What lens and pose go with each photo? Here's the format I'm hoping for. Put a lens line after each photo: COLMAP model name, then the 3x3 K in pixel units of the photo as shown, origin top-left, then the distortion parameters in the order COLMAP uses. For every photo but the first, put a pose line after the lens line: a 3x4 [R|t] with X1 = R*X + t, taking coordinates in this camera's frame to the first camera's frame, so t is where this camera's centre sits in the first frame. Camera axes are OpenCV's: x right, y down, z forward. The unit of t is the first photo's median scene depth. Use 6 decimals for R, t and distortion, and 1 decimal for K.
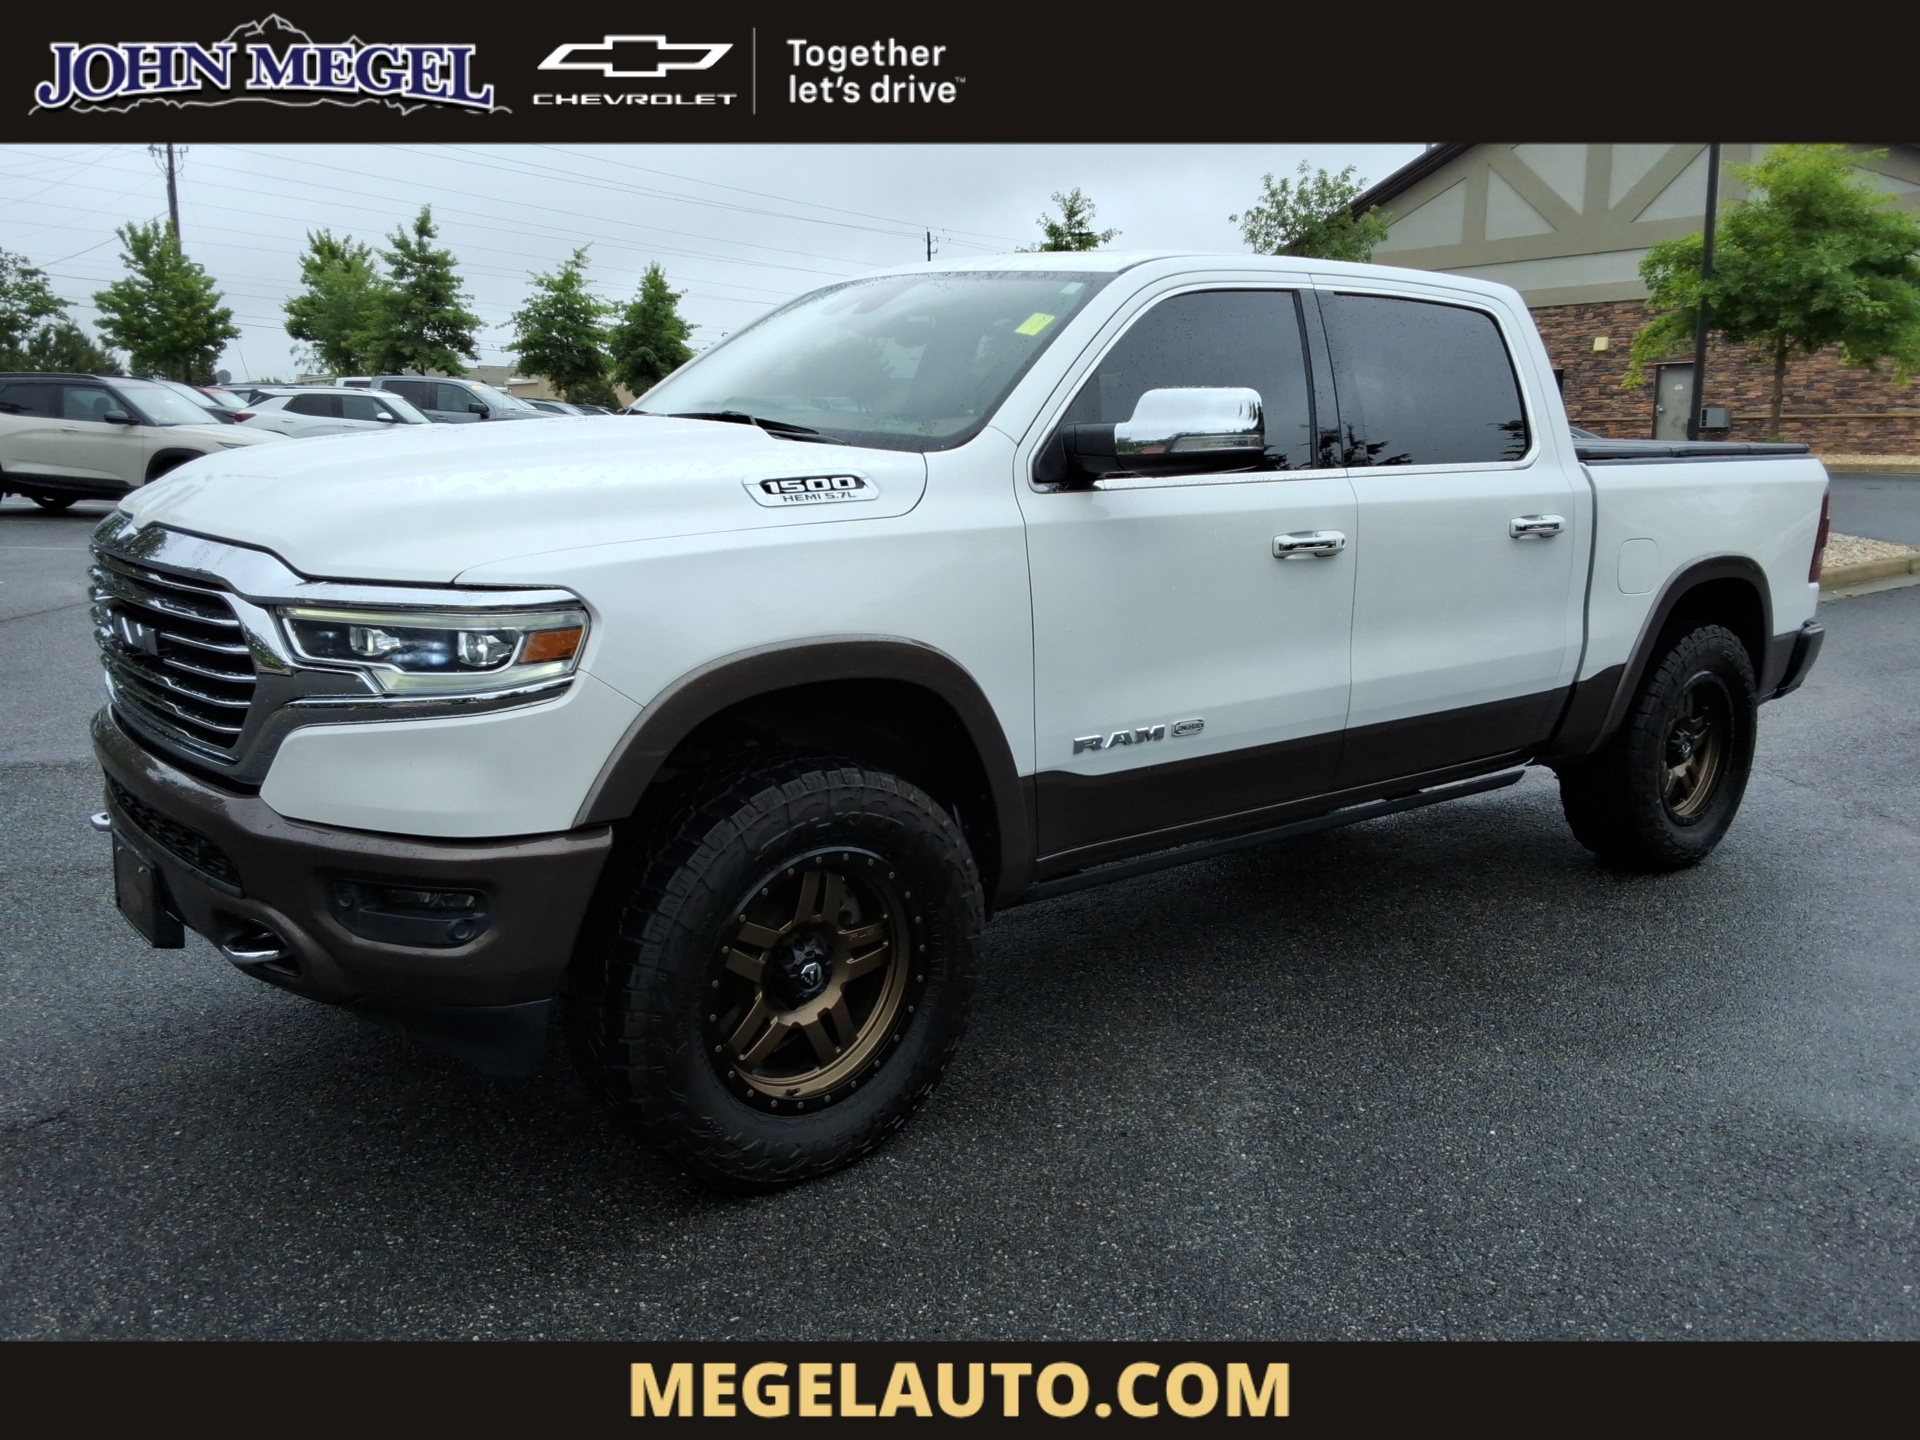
lens RADIAL K [[1534.2, 0, 968.9], [0, 1534.2, 708.0], [0, 0, 1]] dist [0.129428, -0.202867]
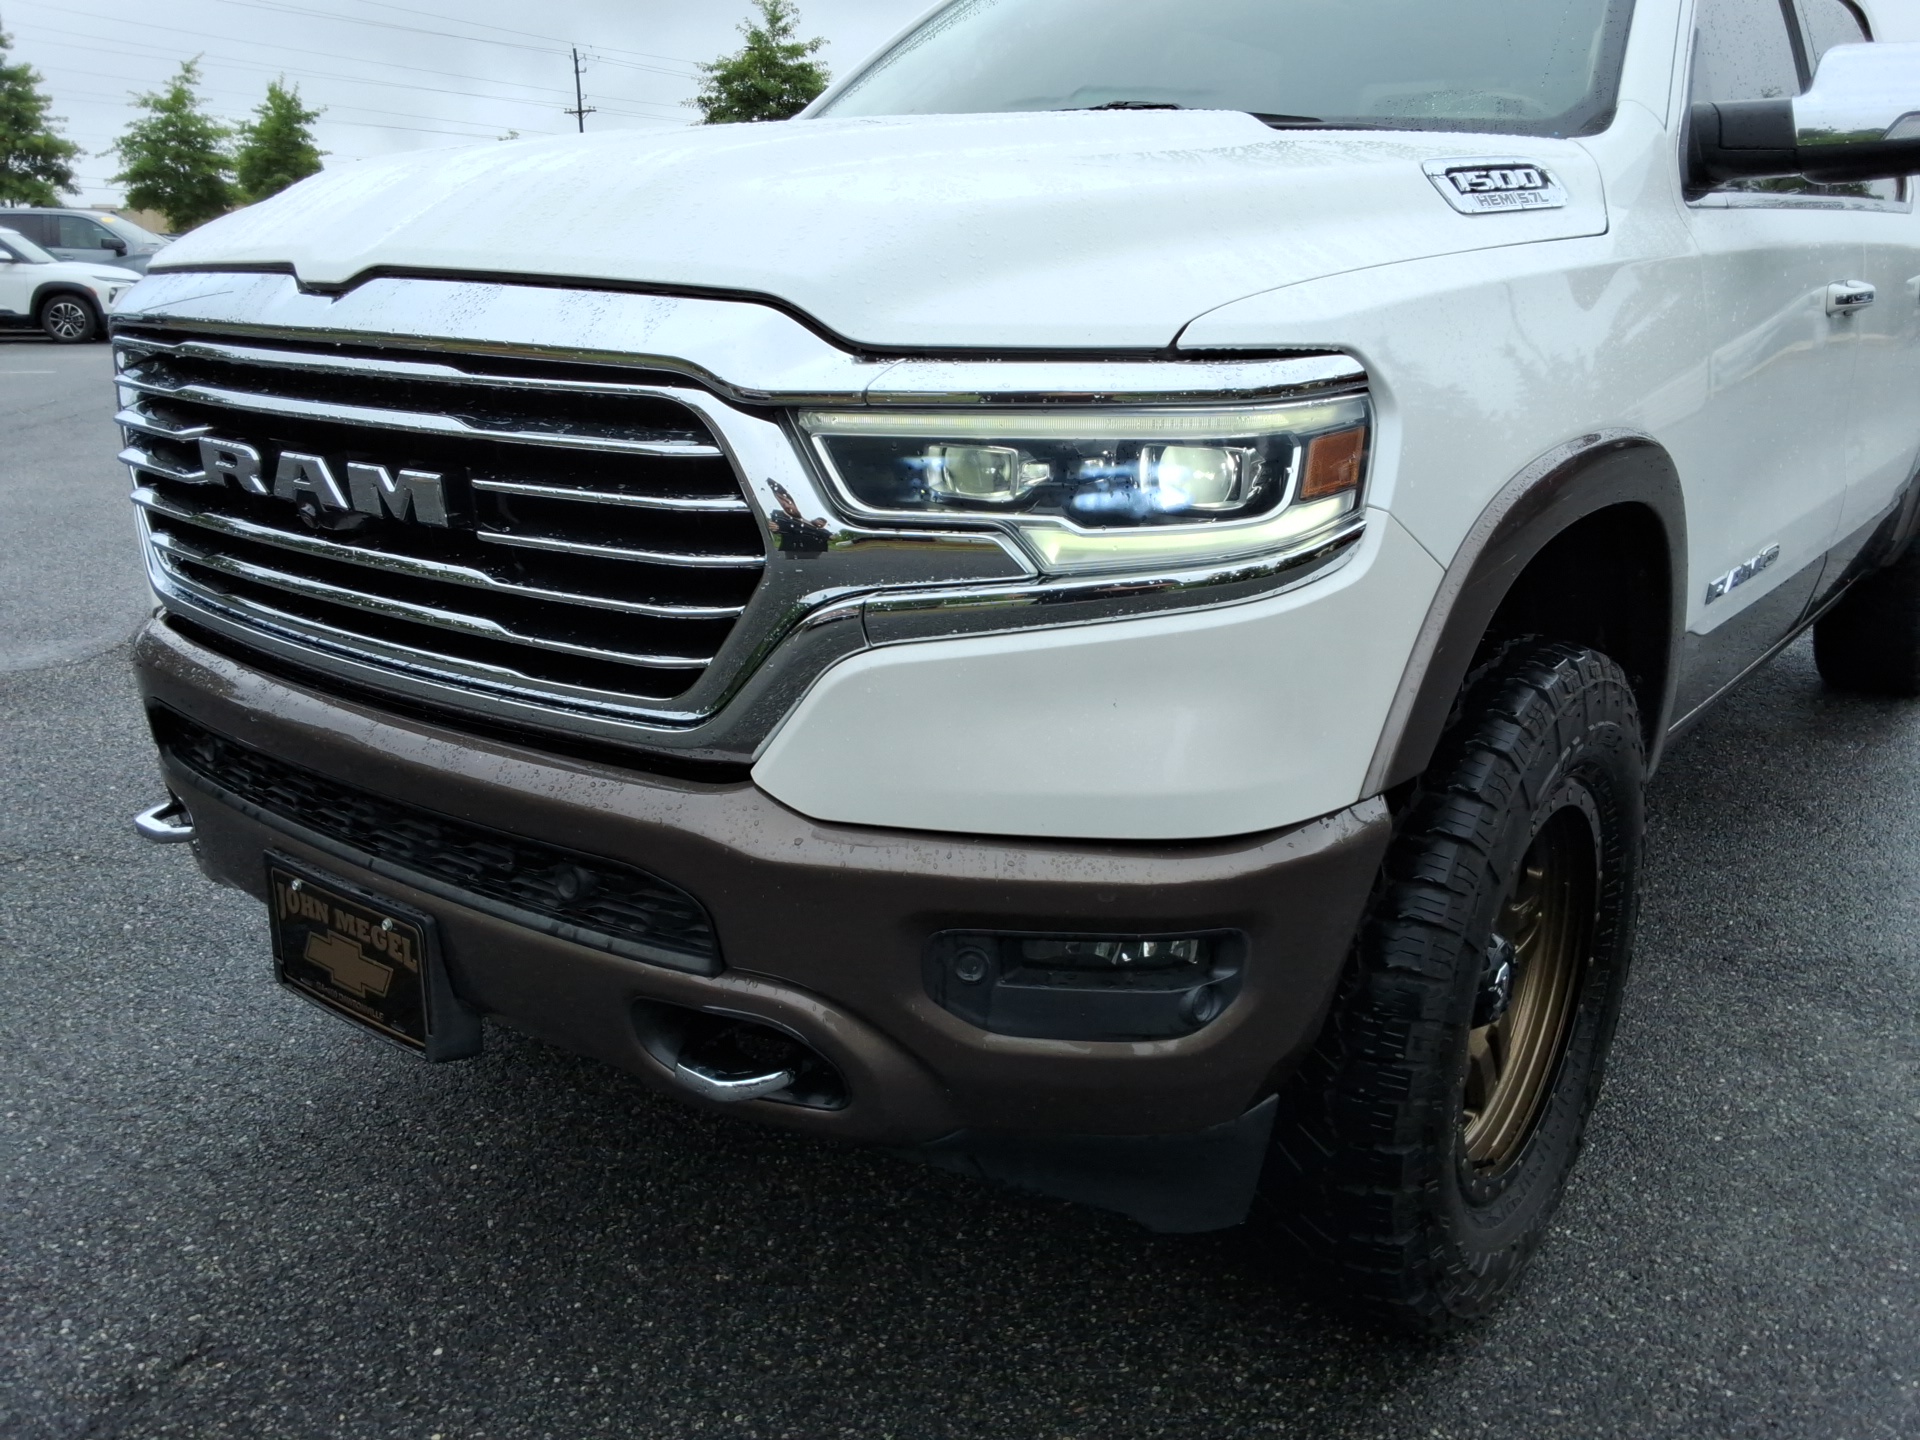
lens RADIAL K [[1565.3, 0, 937.6], [0, 1565.3, 722.6], [0, 0, 1]] dist [-0.001598, 0.001905]
pose [[0.979697, -0.078816, 0.184343, -0.381101], [0.058842, 0.992029, 0.111424, -0.015014], [-0.191656, -0.098315, 0.976526, 0.373989]]
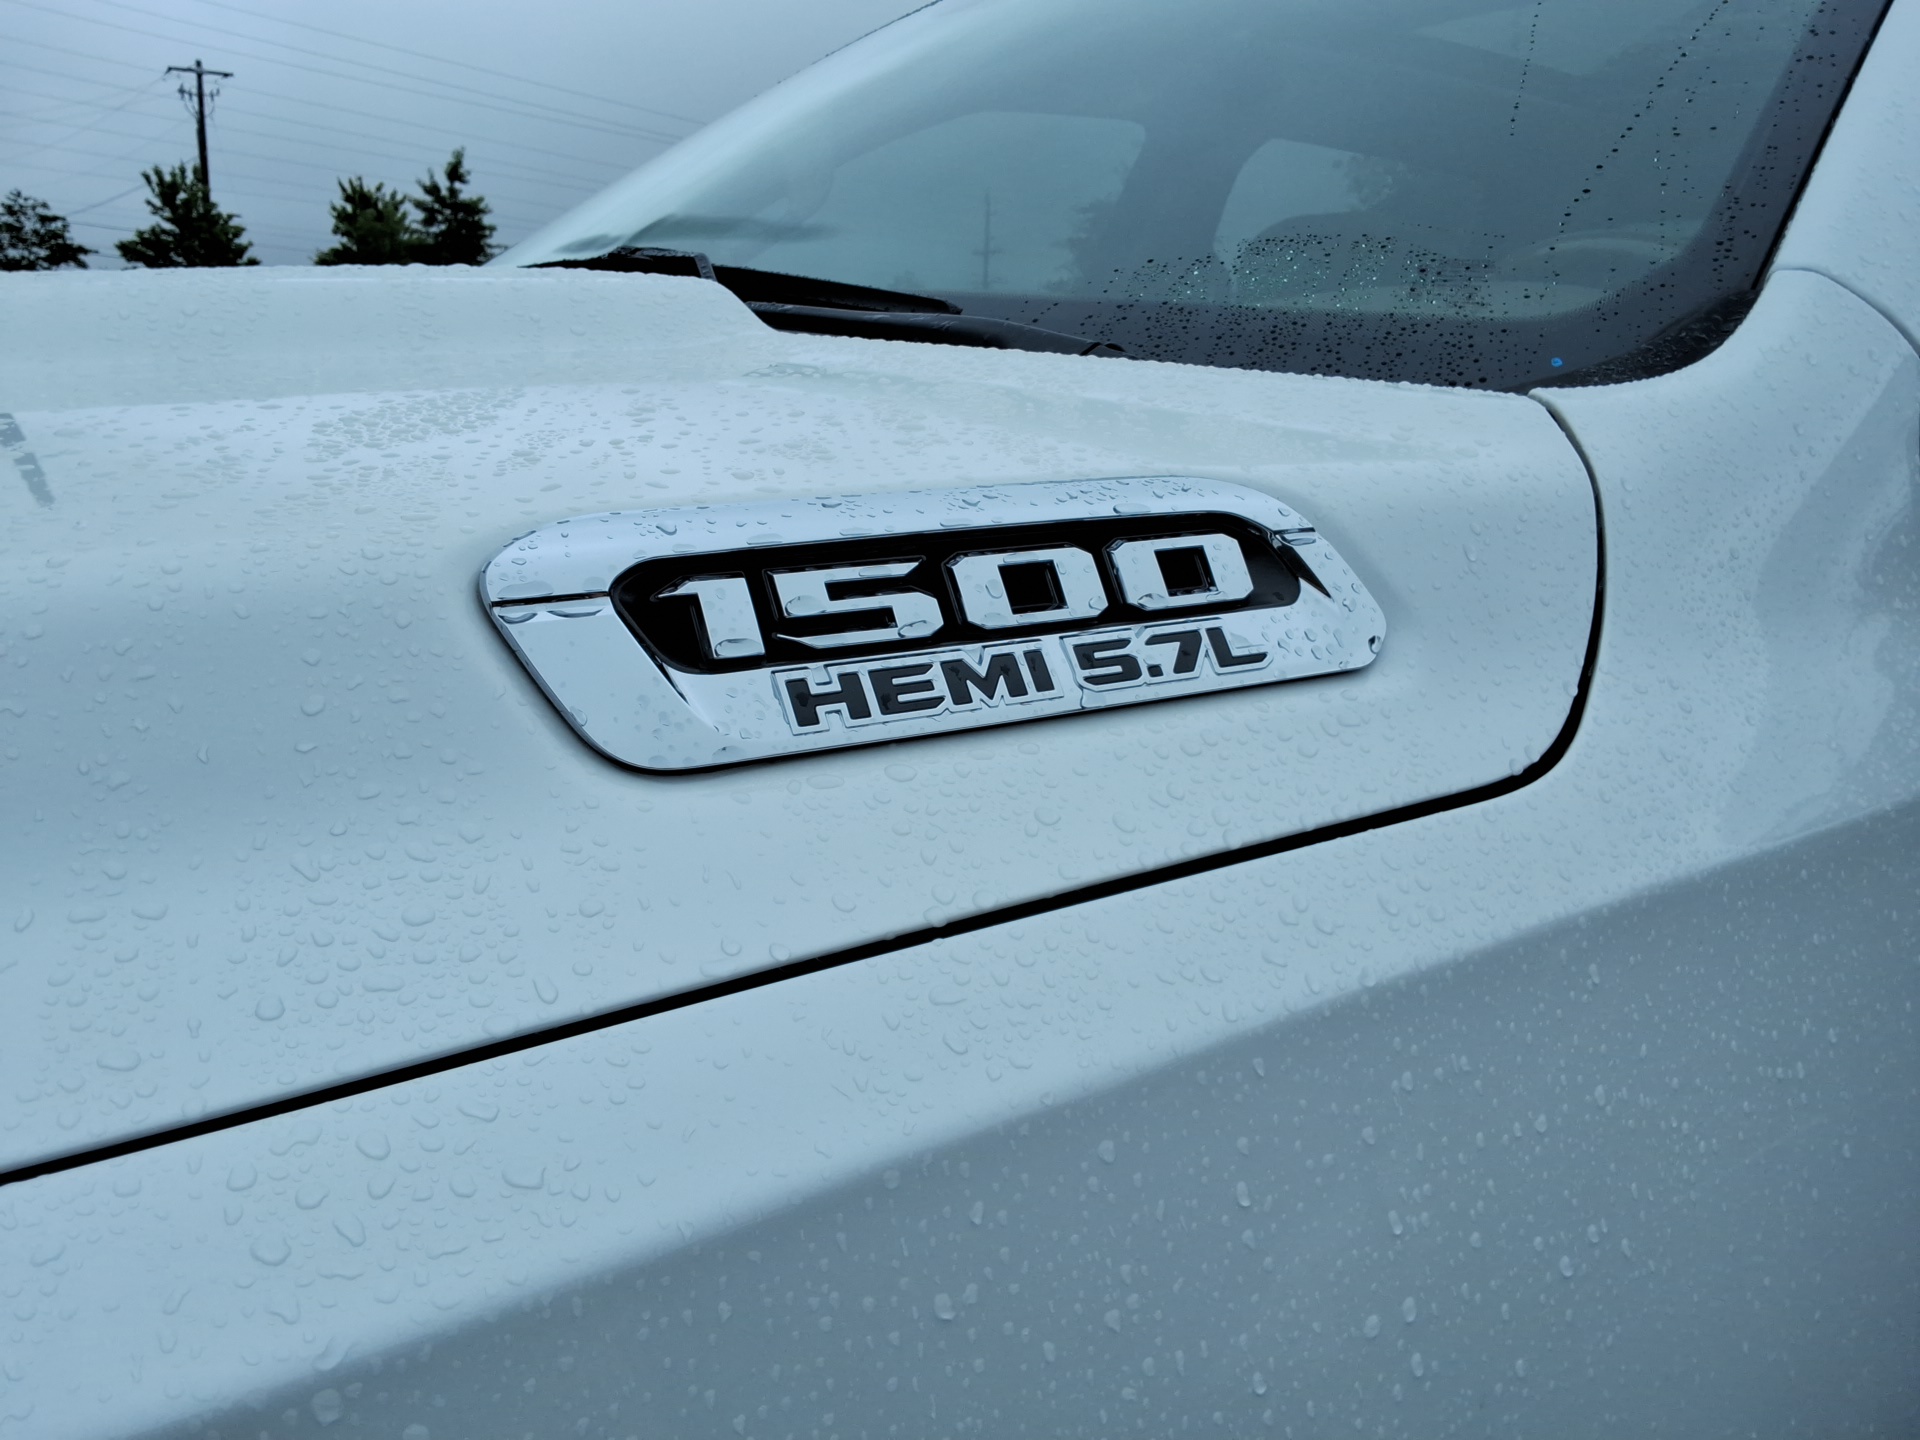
lens RADIAL K [[1534.2, 0, 968.9], [0, 1534.2, 708.0], [0, 0, 1]] dist [0.129428, -0.202867]
pose [[0.999429, 0.017796, -0.028706, -0.086056], [-0.017206, 0.999638, 0.020673, -0.118190], [0.029064, -0.020168, 0.999374, 0.738221]]
